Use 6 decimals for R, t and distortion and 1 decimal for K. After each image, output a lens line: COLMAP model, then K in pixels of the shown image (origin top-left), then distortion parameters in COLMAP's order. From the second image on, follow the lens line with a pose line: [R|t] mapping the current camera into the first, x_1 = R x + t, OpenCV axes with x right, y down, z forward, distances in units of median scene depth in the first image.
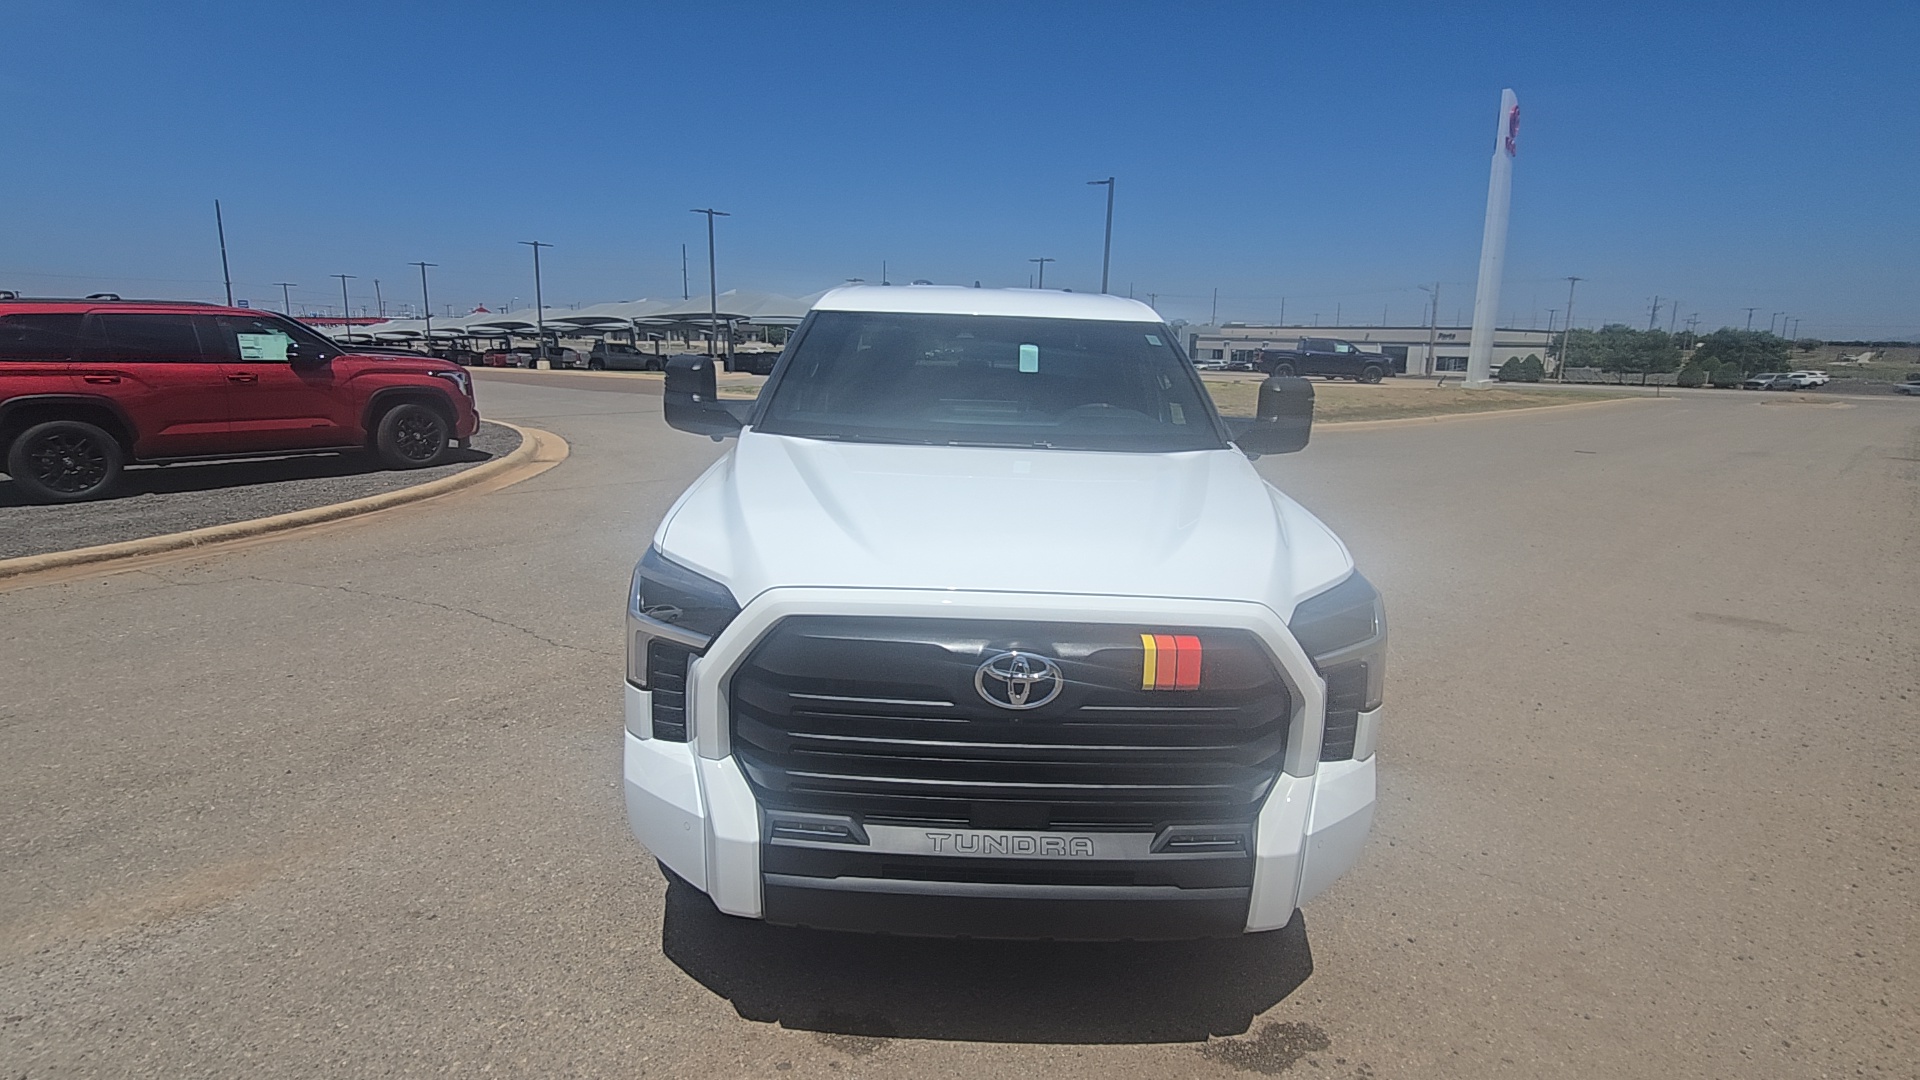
lens RADIAL K [[964.5, 0, 959.8], [0, 964.5, 550.3], [0, 0, 1]] dist [-0.001274, 0.000000]
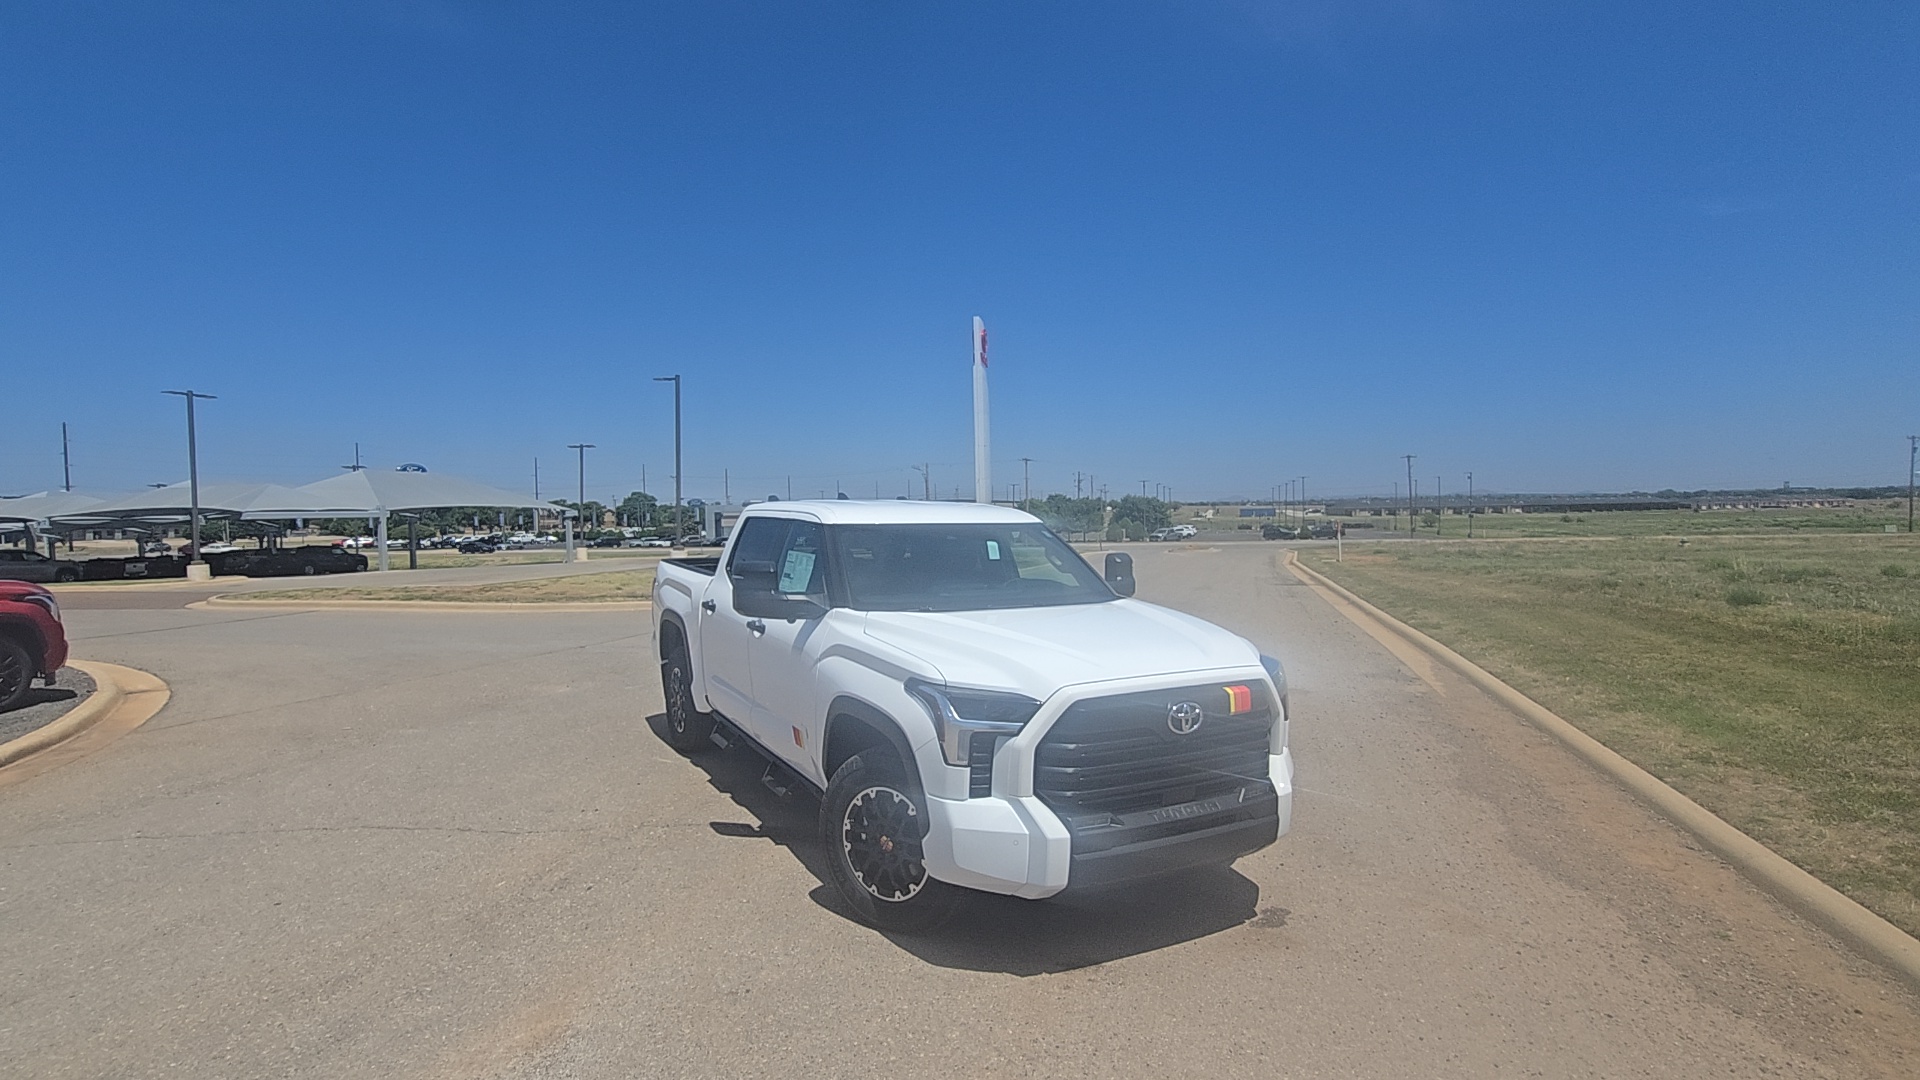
lens RADIAL K [[959.4, 0, 960.3], [0, 959.4, 553.4], [0, 0, 1]] dist [-0.001616, 0.000443]
pose [[0.882157, -0.050990, 0.468187, -0.562971], [0.132827, 0.980701, -0.143464, 0.012155], [-0.451836, 0.188746, 0.871905, -0.244911]]
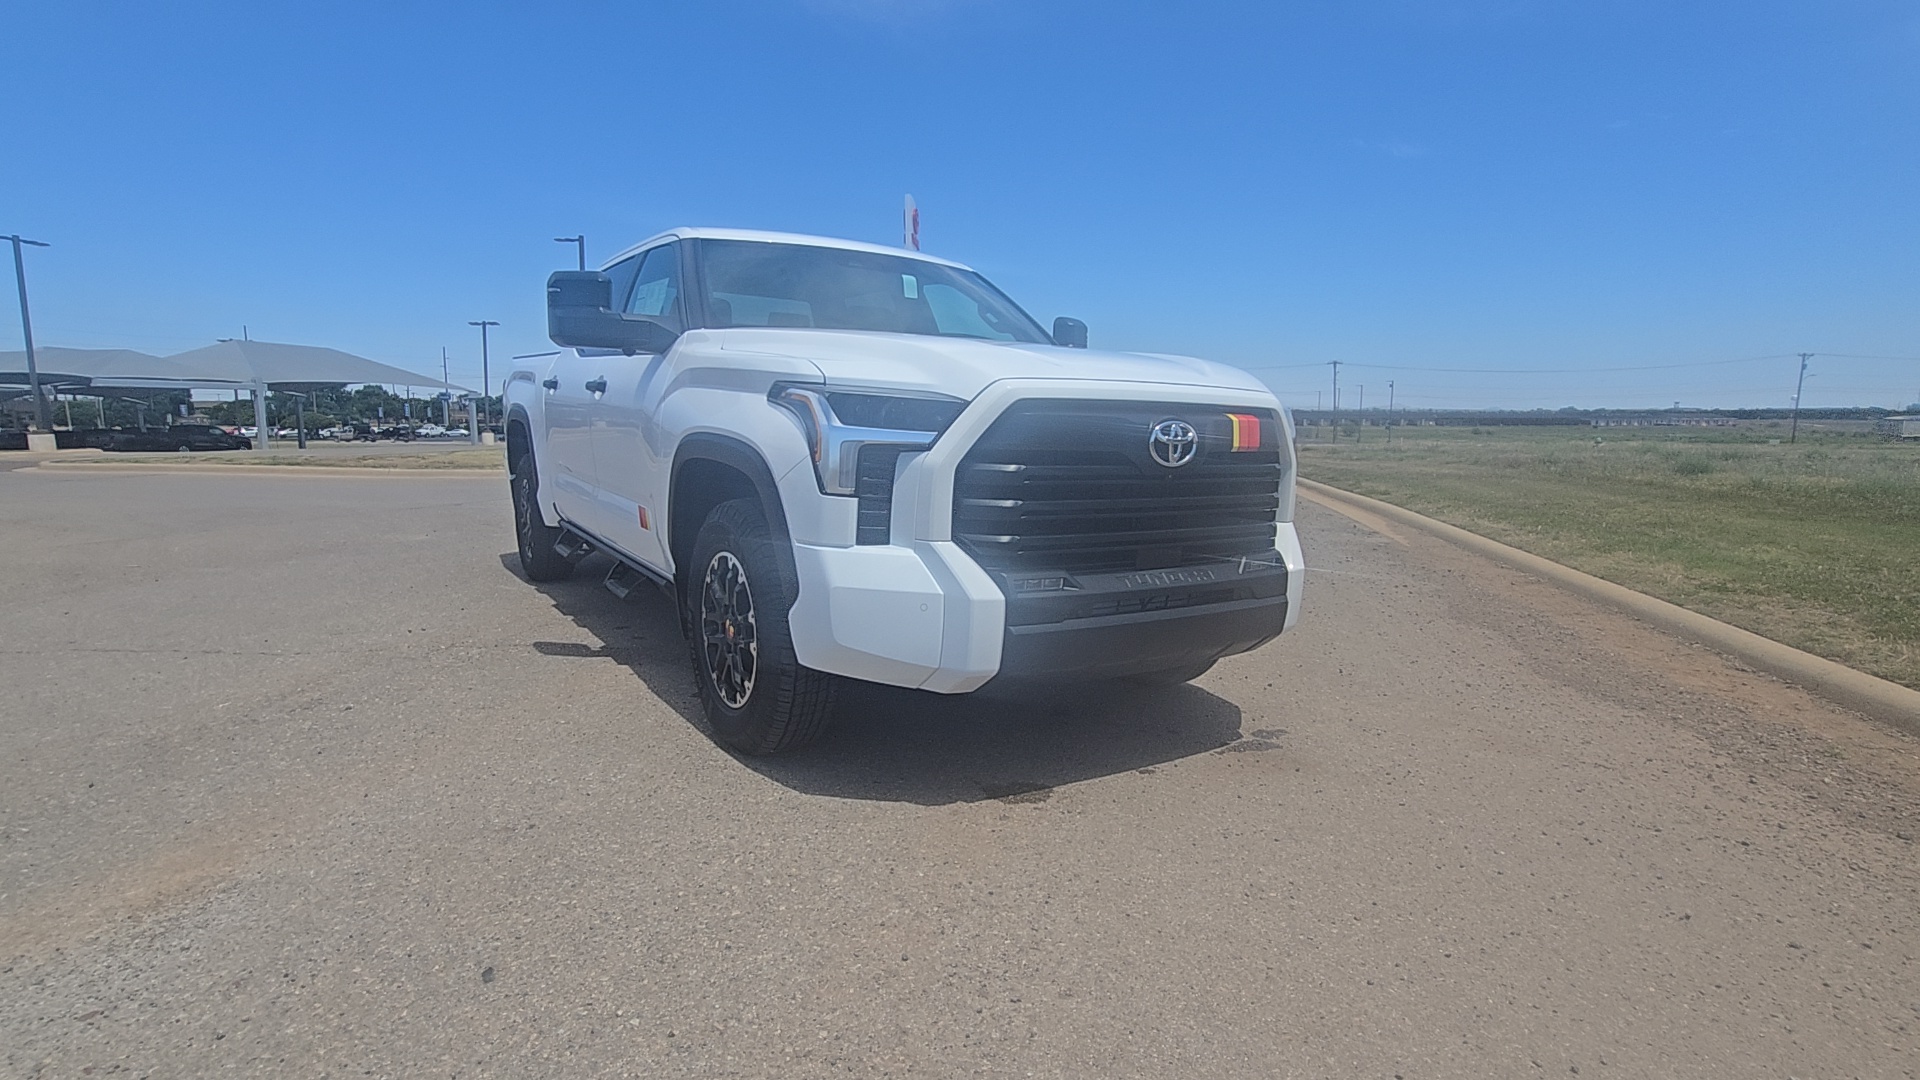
lens RADIAL K [[956.8, 0, 955.3], [0, 956.8, 548.6], [0, 0, 1]] dist [-0.001145, -0.002534]
pose [[0.848788, -0.086800, 0.521559, -0.415766], [0.126256, 0.991170, -0.040516, 0.136331], [-0.513437, 0.100239, 0.852253, 0.020103]]
